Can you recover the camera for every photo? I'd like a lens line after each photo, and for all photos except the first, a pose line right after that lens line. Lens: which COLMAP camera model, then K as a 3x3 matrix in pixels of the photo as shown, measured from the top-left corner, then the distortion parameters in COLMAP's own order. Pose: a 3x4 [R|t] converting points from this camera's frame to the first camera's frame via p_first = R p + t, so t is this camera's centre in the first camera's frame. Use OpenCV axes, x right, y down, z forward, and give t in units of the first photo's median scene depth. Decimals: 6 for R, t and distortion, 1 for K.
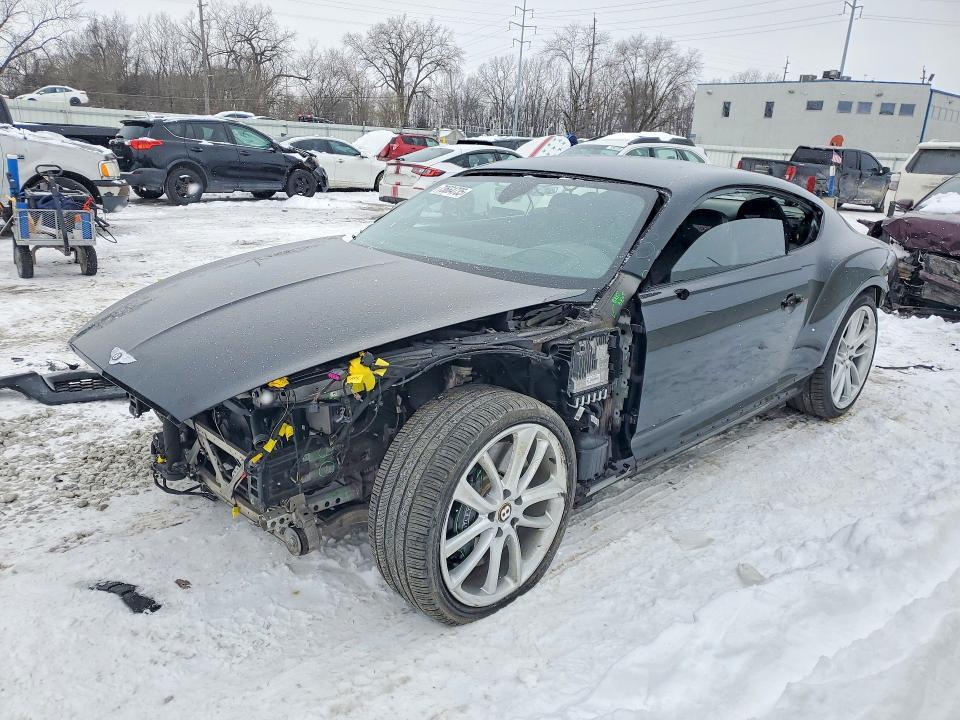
lens RADIAL K [[702.6, 0, 473.0], [0, 702.6, 358.5], [0, 0, 1]] dist [0.019706, 0.000725]
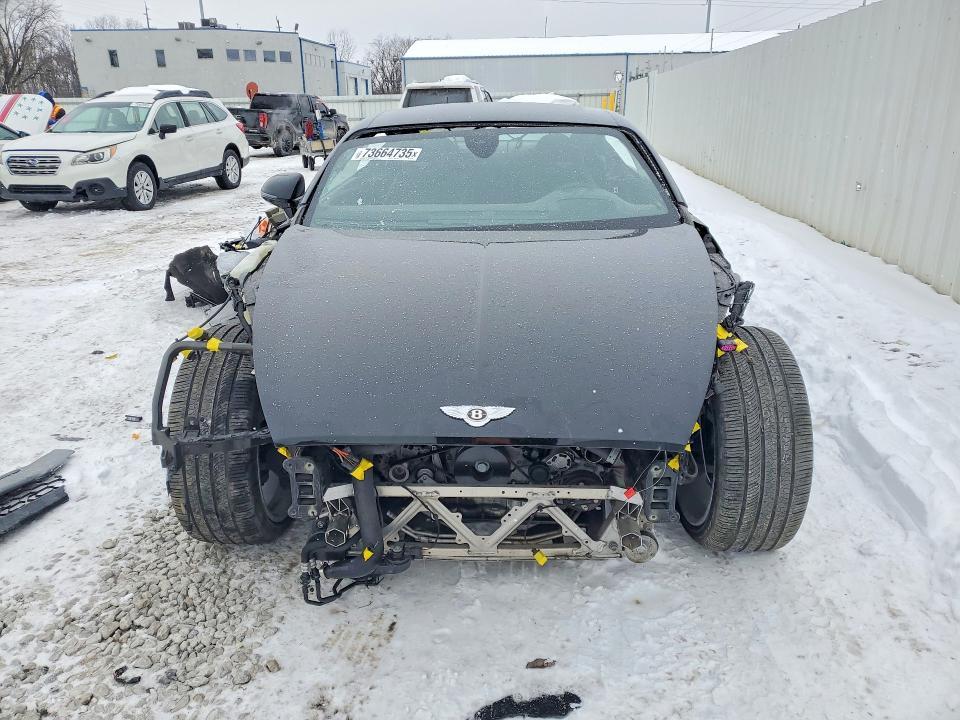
lens RADIAL K [[702.6, 0, 475.3], [0, 702.6, 358.3], [0, 0, 1]] dist [0.019706, 0.000725]
pose [[0.741914, -0.286176, 0.606356, -0.673341], [0.247669, 0.957351, 0.148793, -0.121478], [-0.623076, 0.039784, 0.781149, 0.316630]]
